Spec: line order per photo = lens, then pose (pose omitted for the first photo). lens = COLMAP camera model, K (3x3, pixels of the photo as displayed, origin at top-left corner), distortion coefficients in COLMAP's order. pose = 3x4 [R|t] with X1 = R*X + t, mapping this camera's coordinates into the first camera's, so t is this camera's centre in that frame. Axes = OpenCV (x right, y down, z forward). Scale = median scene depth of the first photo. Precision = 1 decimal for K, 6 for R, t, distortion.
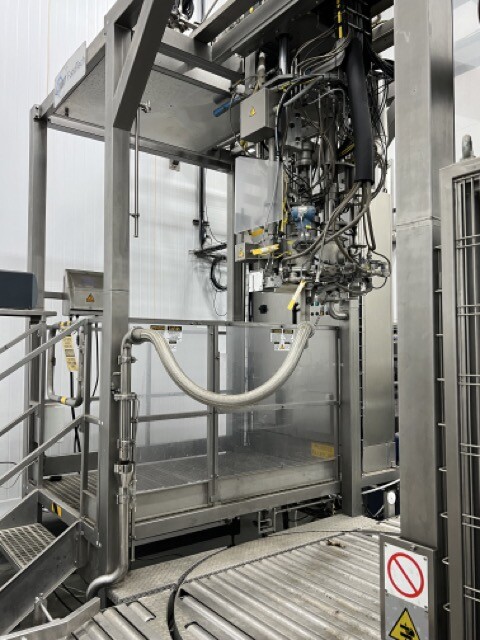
lens RADIAL K [[532.8, 0, 253.4], [0, 532.8, 320.7], [0, 0, 1]] dist [0.028496, -0.005980]
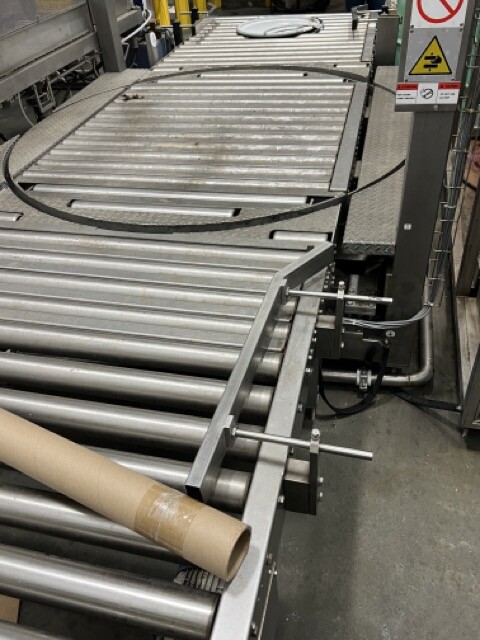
lens RADIAL K [[535.0, 0, 240.1], [0, 535.0, 331.3], [0, 0, 1]] dist [-0.000801, -0.013761]
pose [[0.784308, -0.449386, 0.427684, -0.311156], [0.049108, 0.732209, 0.679307, 0.124025], [-0.618425, -0.511783, 0.596346, 0.182643]]
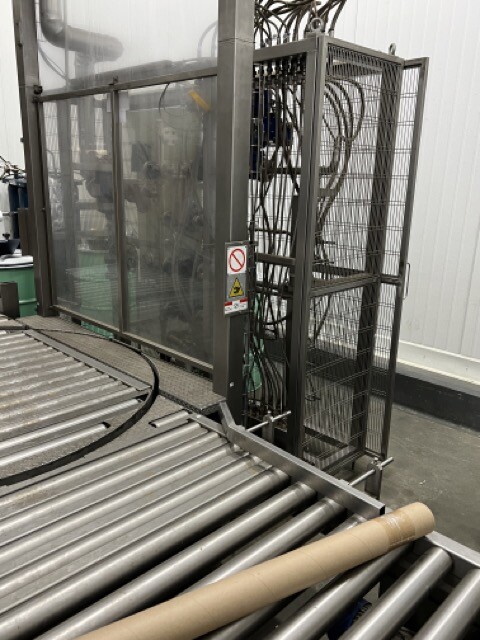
lens RADIAL K [[521.7, 0, 240.0], [0, 521.7, 320.0], [0, 0, 1]] dist [-0.008411, -0.005290]
pose [[-0.132520, -0.275449, 0.952138, -0.698817], [-0.080332, 0.960435, 0.266669, 0.098118], [-0.987920, -0.041148, -0.149405, 0.607277]]
